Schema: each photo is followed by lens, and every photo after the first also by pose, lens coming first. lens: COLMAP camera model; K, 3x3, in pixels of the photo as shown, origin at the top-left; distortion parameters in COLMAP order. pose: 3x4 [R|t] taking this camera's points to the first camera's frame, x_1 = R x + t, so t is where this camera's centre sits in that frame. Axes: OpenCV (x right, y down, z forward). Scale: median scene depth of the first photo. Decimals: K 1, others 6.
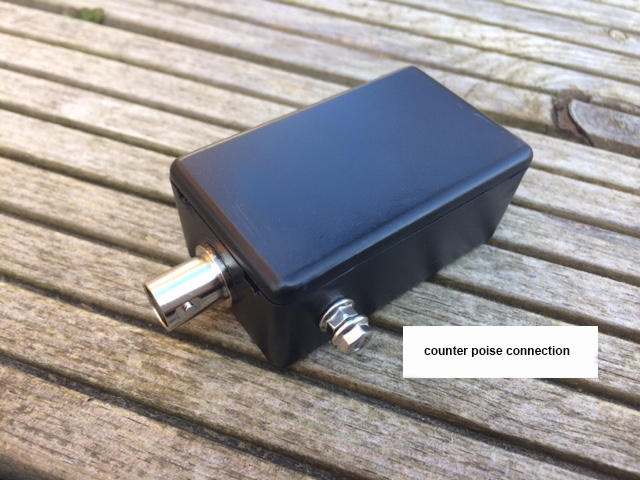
lens RADIAL K [[559.2, 0, 320.0], [0, 559.2, 240.0], [0, 0, 1]] dist [0.068166, -0.124215]
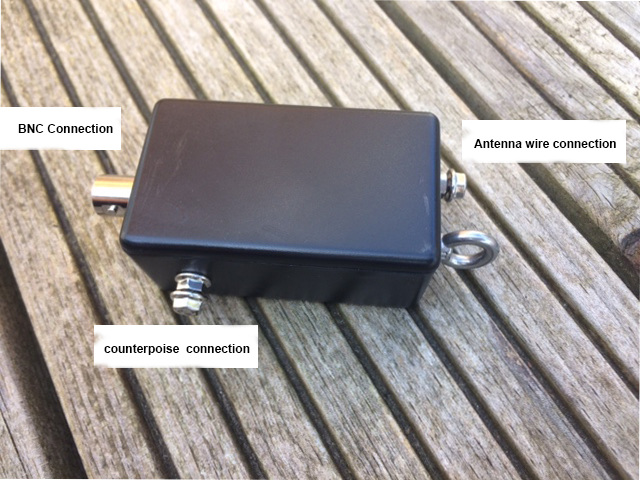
lens RADIAL K [[559.2, 0, 320.0], [0, 559.2, 240.0], [0, 0, 1]] dist [0.068166, -0.124215]
pose [[0.742850, 0.559184, -0.368087, 0.593551], [-0.460684, 0.825924, 0.324991, -0.429223], [0.485742, -0.071848, 0.871145, 0.090547]]
